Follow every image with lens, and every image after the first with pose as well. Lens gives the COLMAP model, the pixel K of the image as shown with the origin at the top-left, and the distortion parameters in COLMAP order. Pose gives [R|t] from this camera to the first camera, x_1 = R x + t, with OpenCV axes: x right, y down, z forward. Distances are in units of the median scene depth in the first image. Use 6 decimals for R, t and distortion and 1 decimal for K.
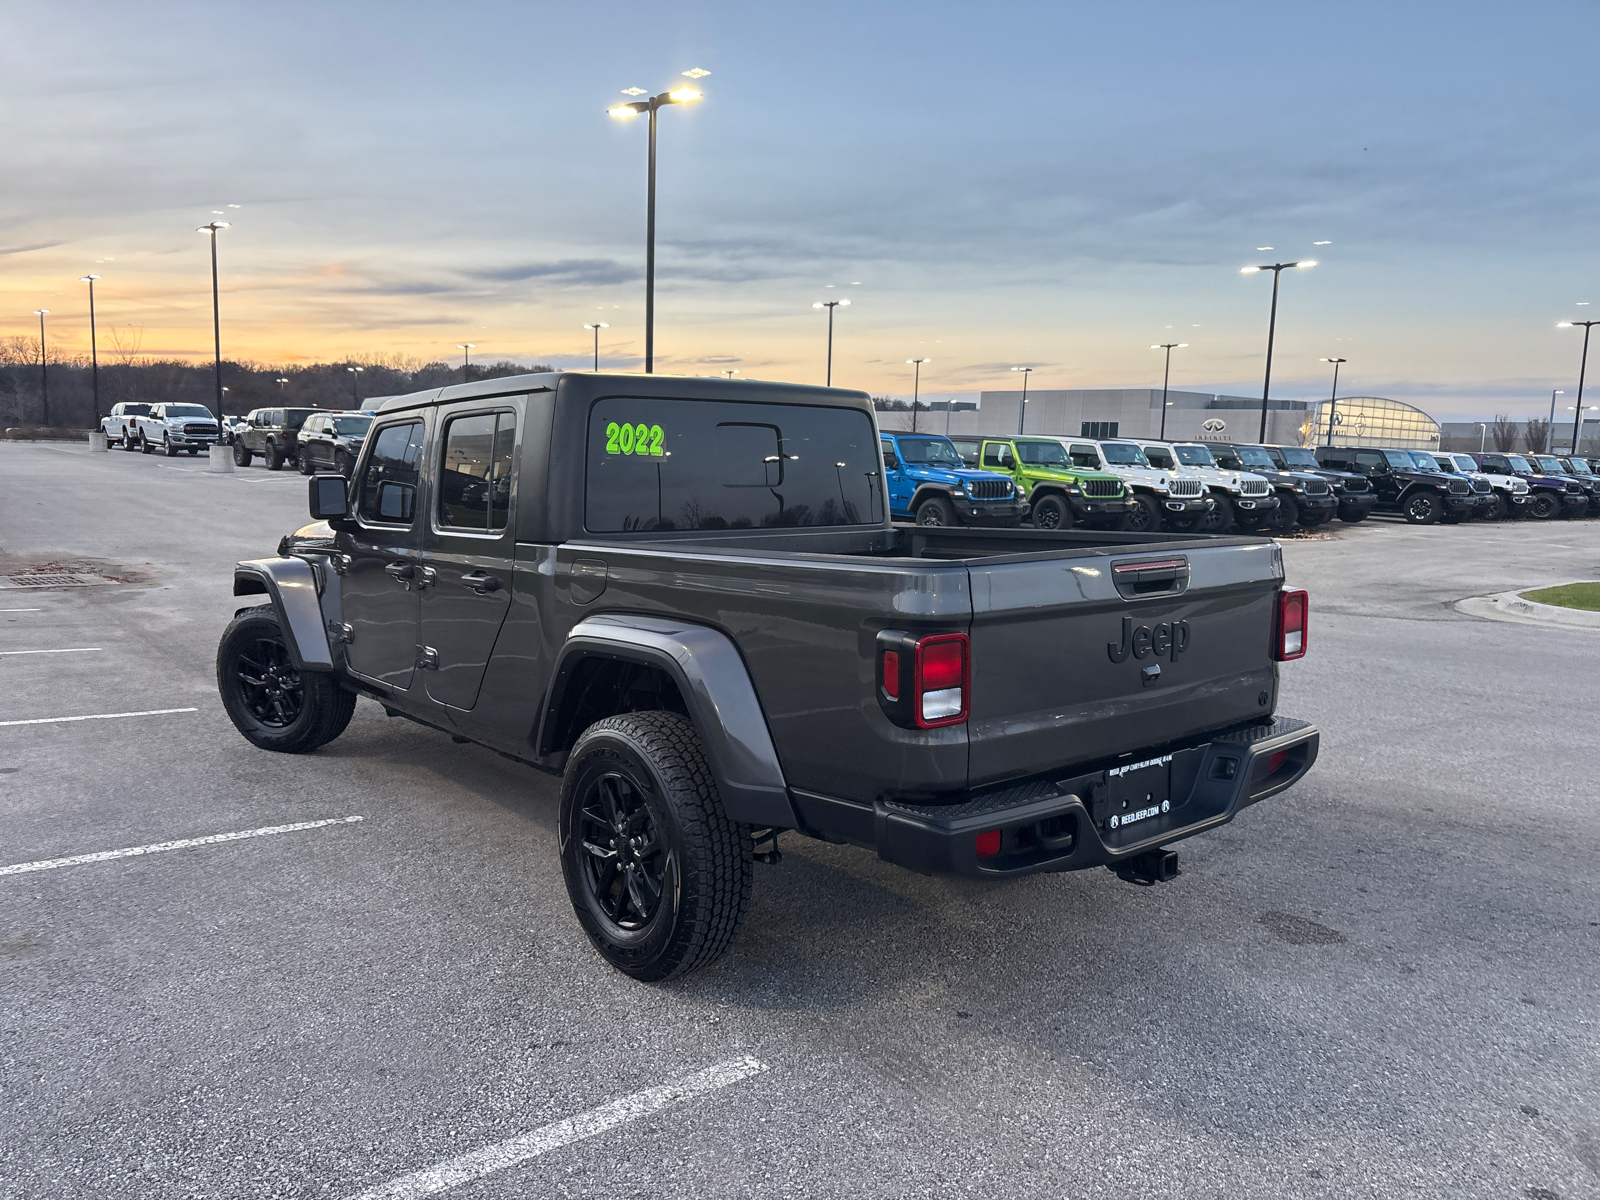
lens RADIAL K [[1206.2, 0, 787.8], [0, 1206.2, 620.9], [0, 0, 1]] dist [0.028312, -0.009518]
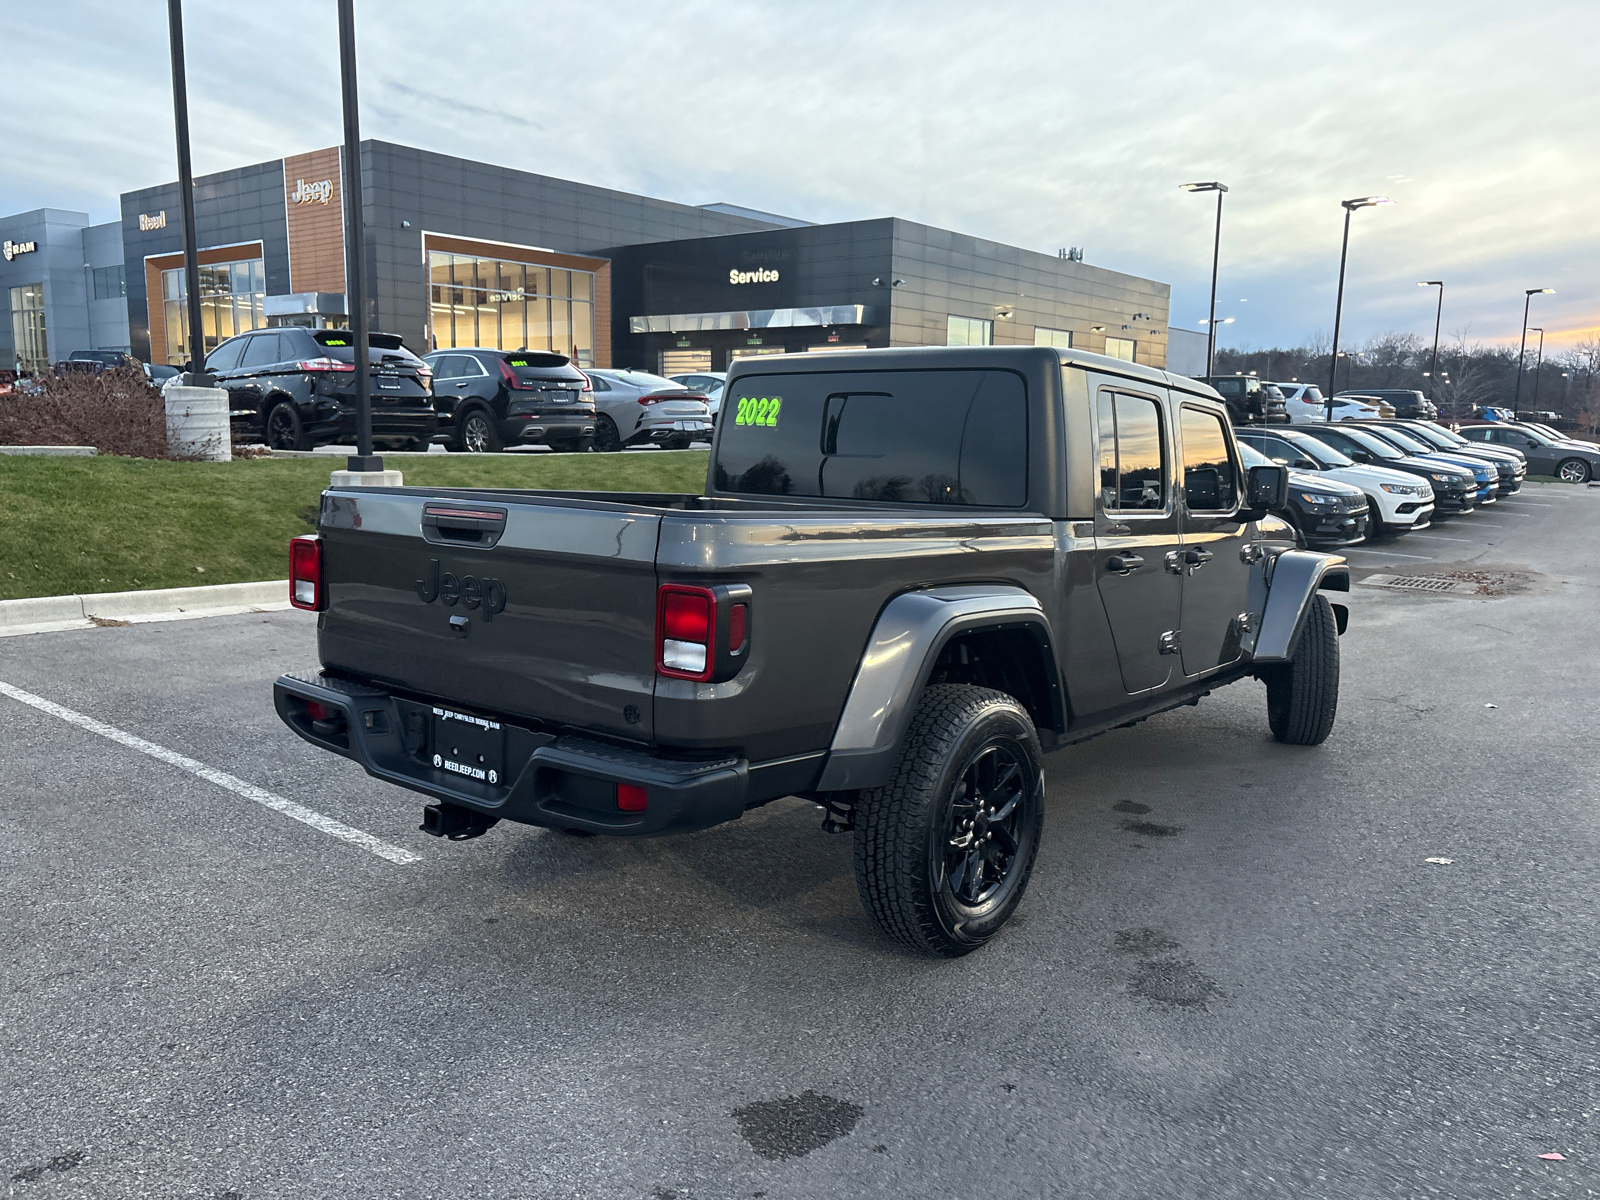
lens RADIAL K [[1211.5, 0, 786.2], [0, 1211.5, 607.1], [0, 0, 1]] dist [0.024141, -0.005014]
pose [[0.205863, 0.122288, -0.970910, 0.920524], [-0.156552, 0.983498, 0.090679, -0.070723], [0.965977, 0.133331, 0.221610, 0.729410]]
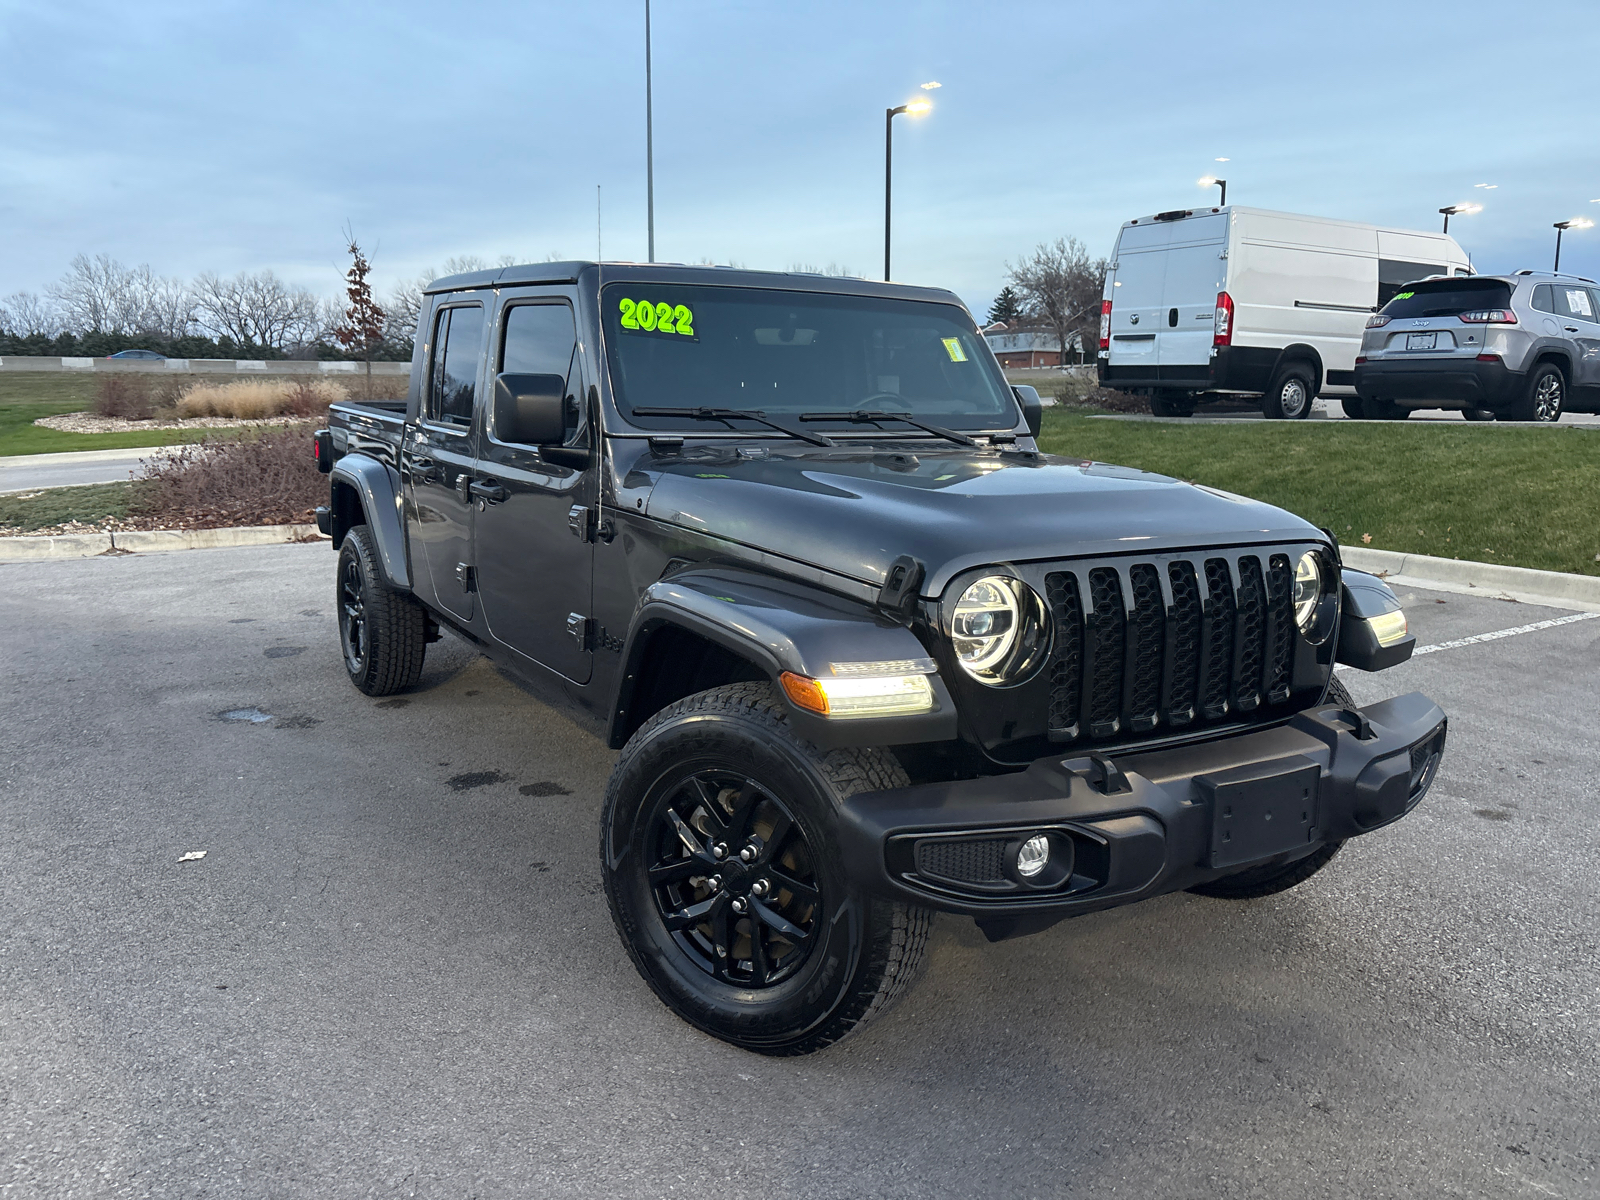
lens RADIAL K [[1211.5, 0, 786.2], [0, 1211.5, 607.1], [0, 0, 1]] dist [0.024141, -0.005014]
pose [[-0.988813, -0.051847, 0.139858, -0.405199], [-0.006973, 0.952688, 0.303871, -0.261513], [-0.148996, 0.299496, -0.942392, 2.143149]]
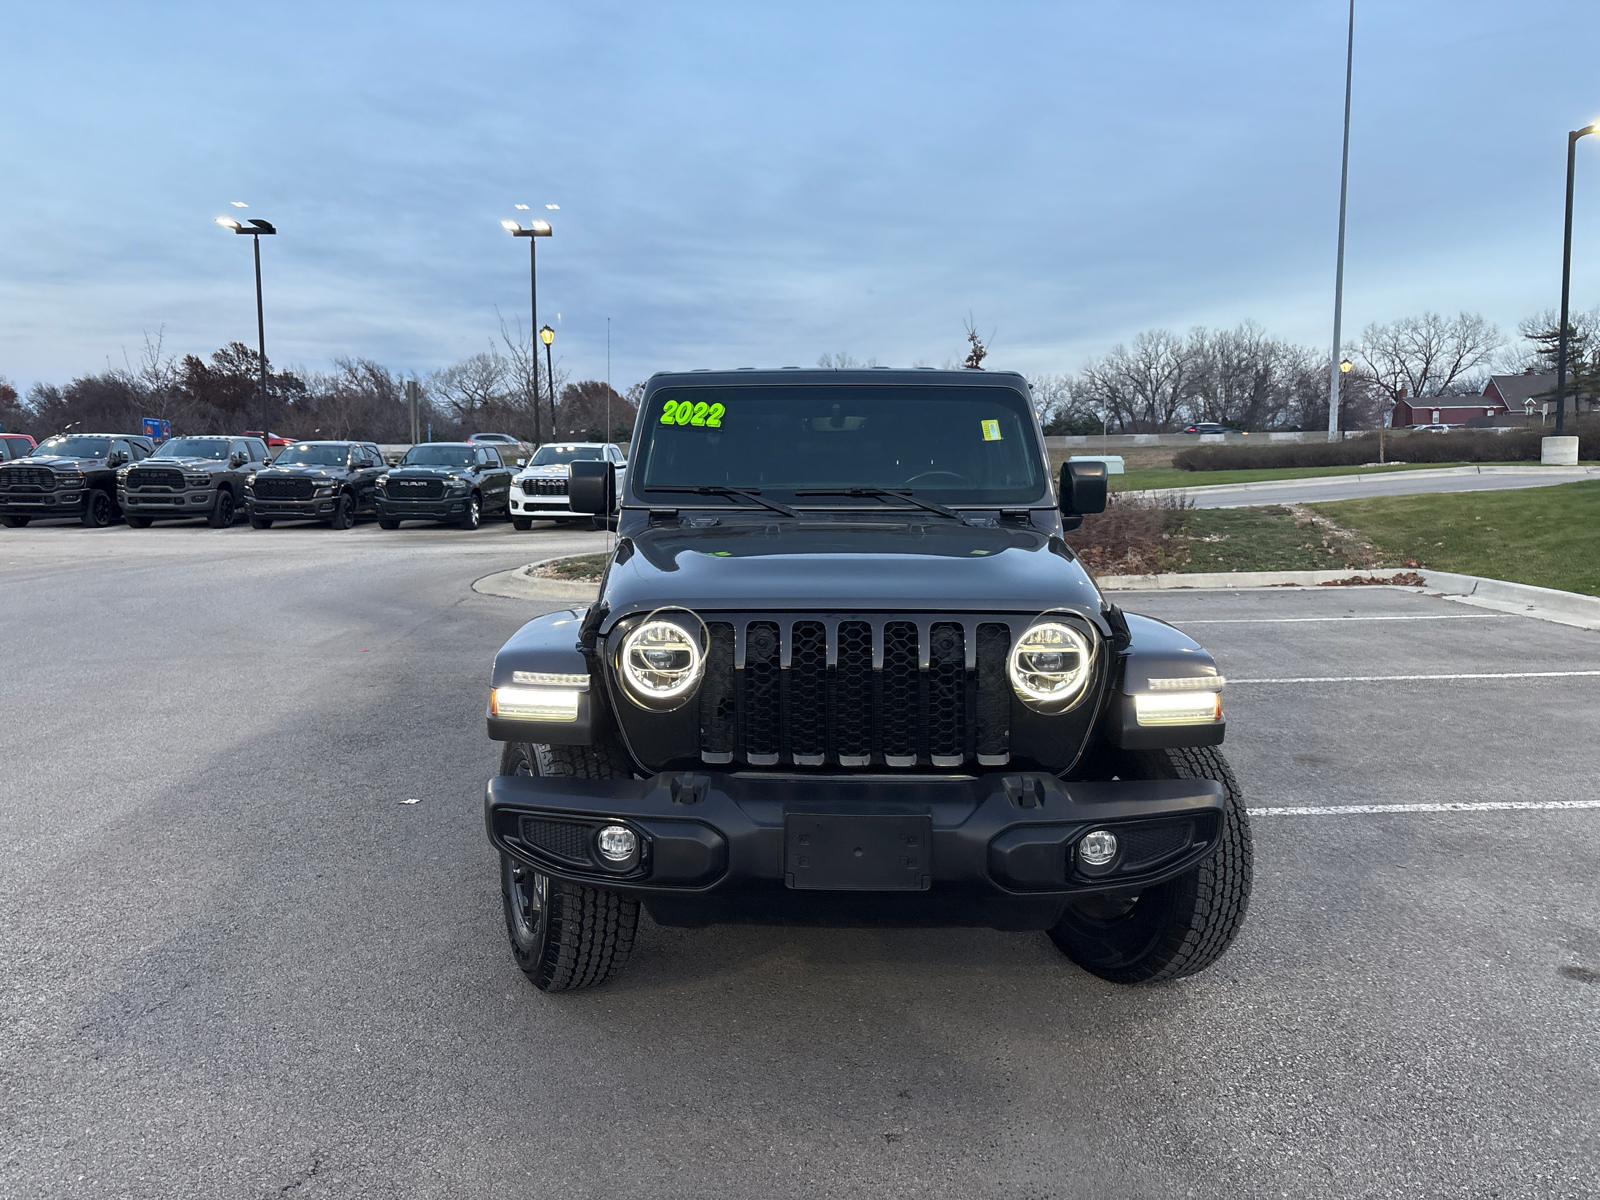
lens RADIAL K [[1216.2, 0, 782.6], [0, 1216.2, 584.2], [0, 0, 1]] dist [0.020301, -0.007100]
pose [[-0.764306, -0.077591, 0.640169, -0.891992], [0.077269, 0.974563, 0.210374, -0.267994], [-0.640208, 0.210255, -0.738869, 2.068002]]
